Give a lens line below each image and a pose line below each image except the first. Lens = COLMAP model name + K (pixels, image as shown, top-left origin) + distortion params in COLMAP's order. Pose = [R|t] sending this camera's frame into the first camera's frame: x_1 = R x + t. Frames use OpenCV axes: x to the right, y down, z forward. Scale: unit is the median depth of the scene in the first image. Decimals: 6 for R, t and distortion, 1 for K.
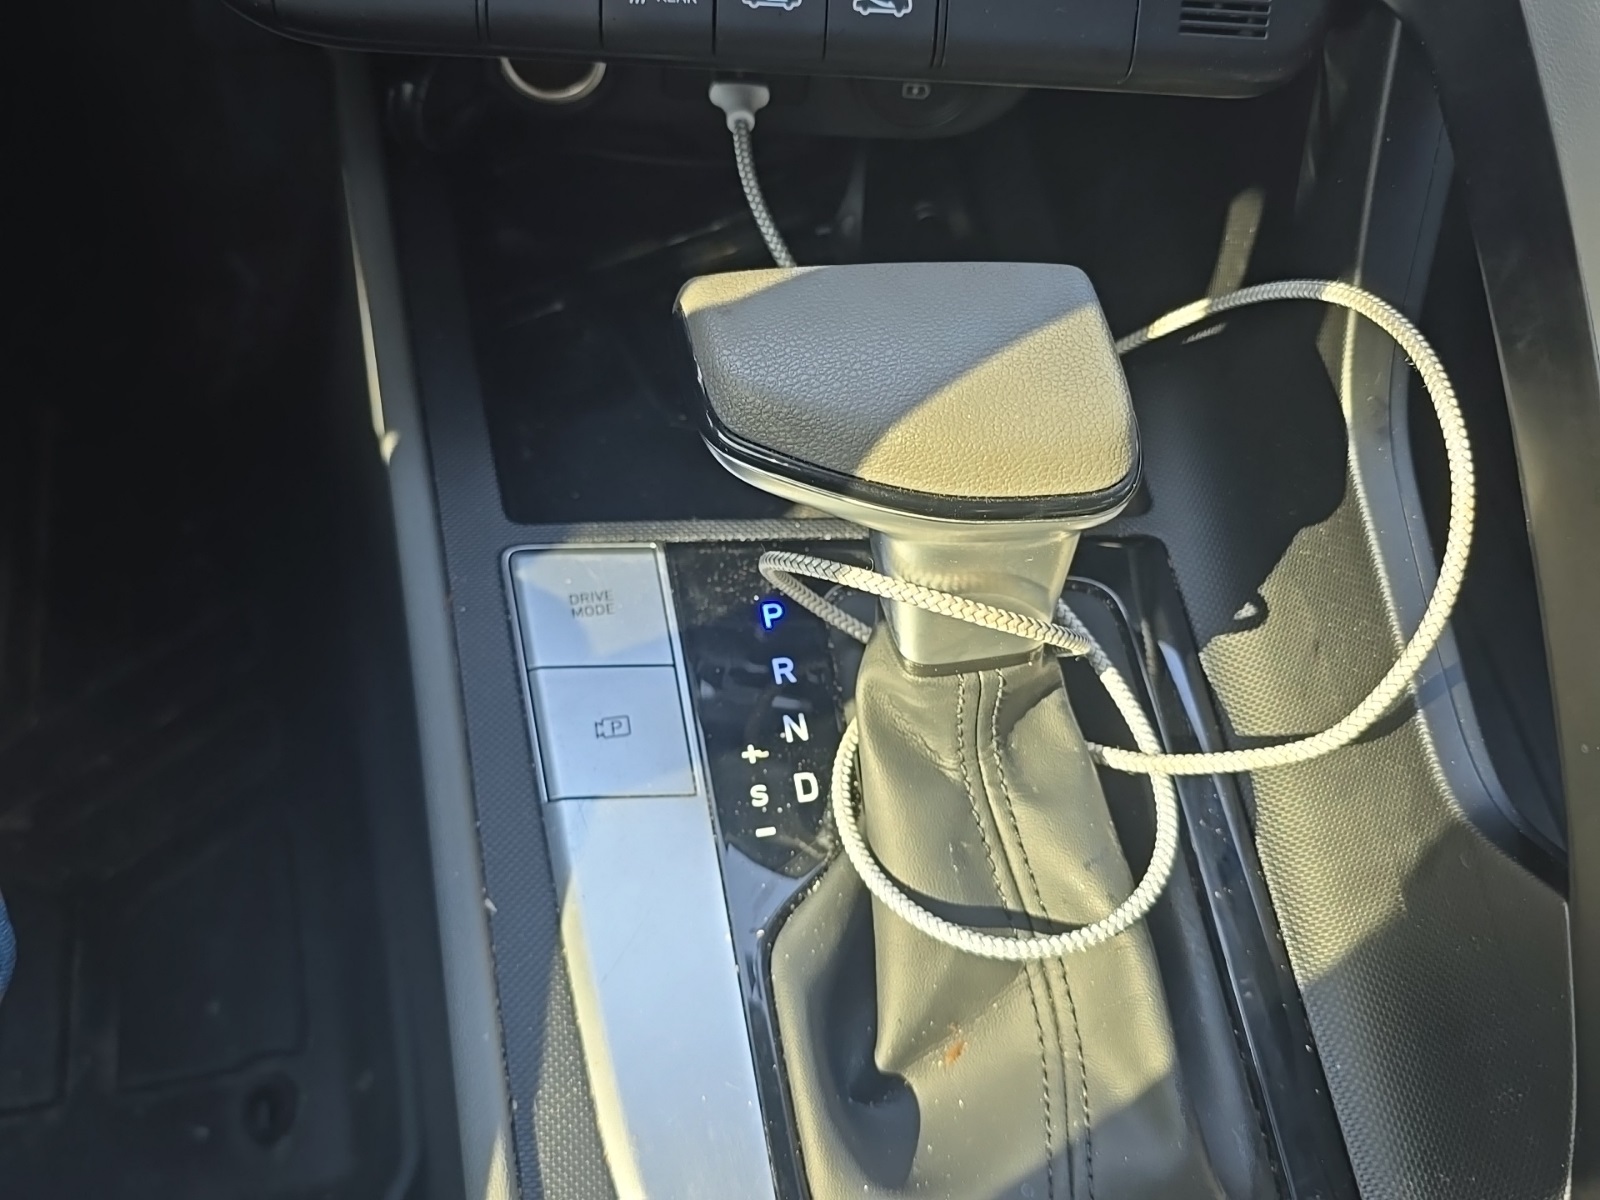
lens RADIAL K [[1604.0, 0, 800.0], [0, 1604.0, 600.0], [0, 0, 1]] dist [-0.093826, -0.003136]
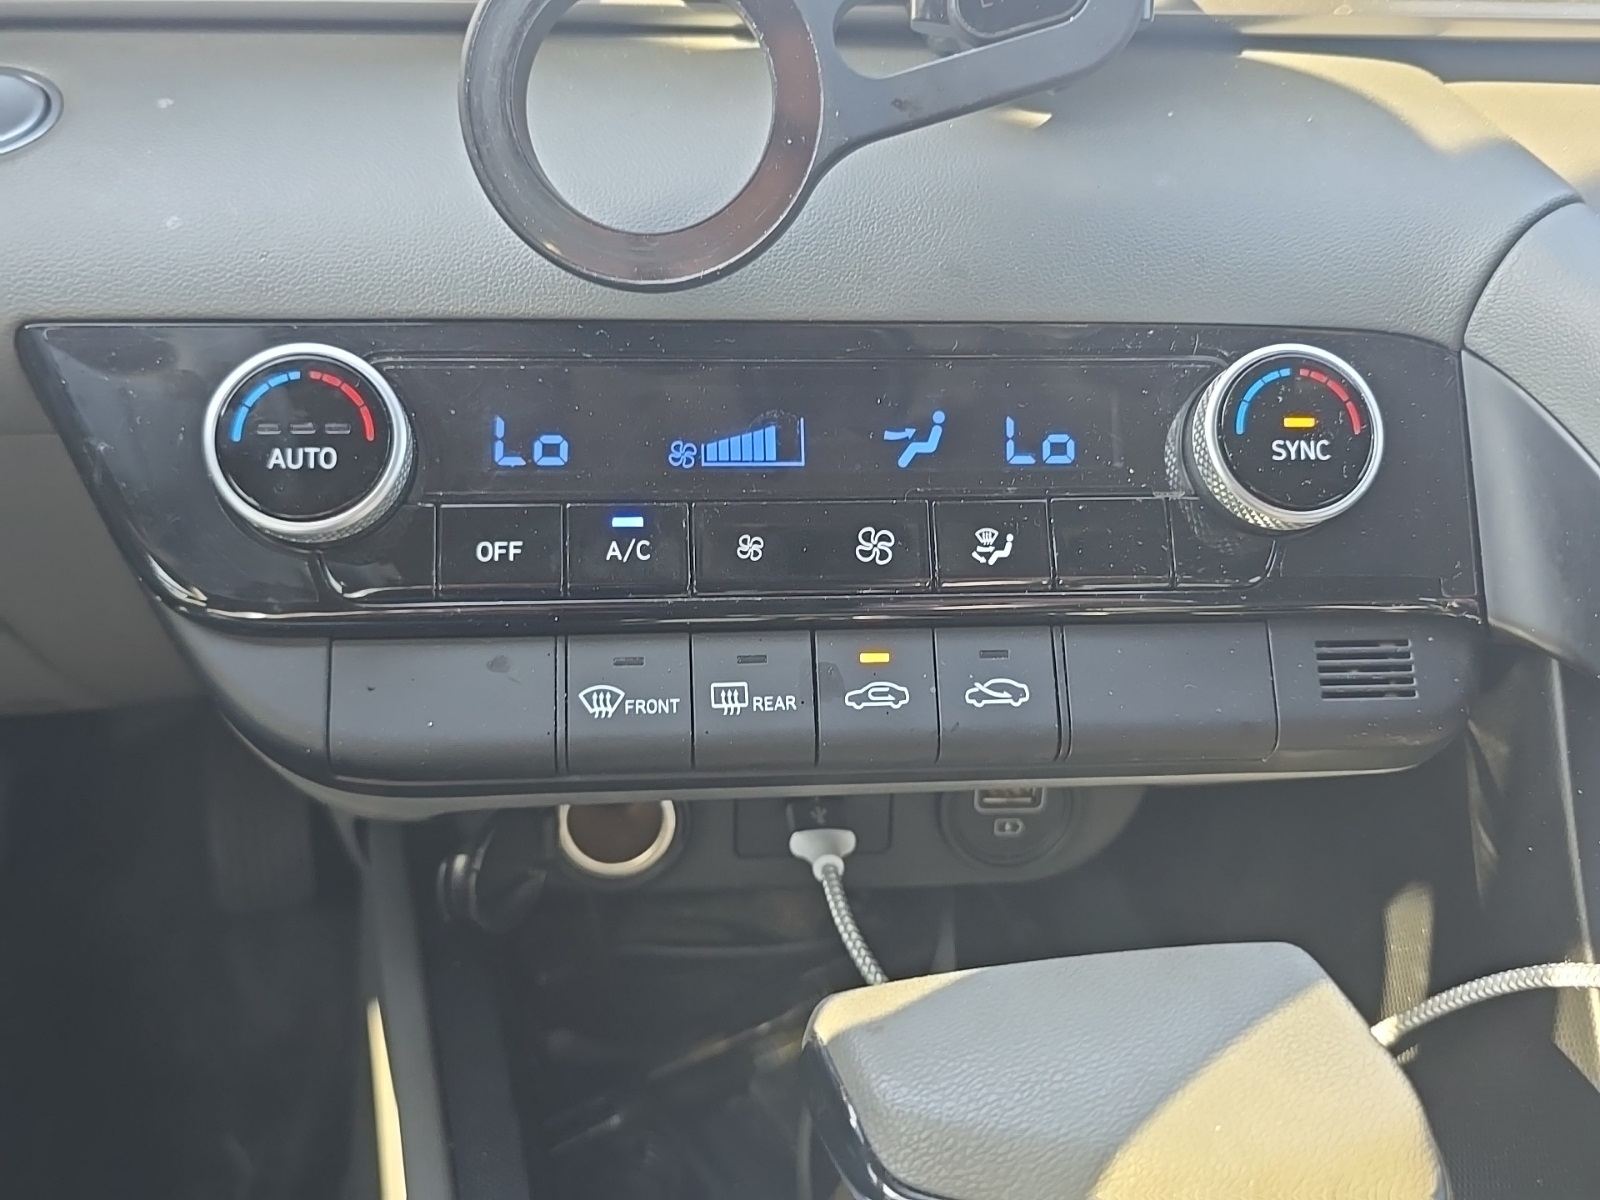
lens RADIAL K [[1546.1, 0, 800.0], [0, 1546.1, 600.0], [0, 0, 1]] dist [0.049812, -0.151910]
pose [[0.996915, -0.074483, 0.024748, -0.075980], [0.076544, 0.852927, -0.516388, 0.031132], [0.017354, 0.516689, 0.855997, 0.186314]]
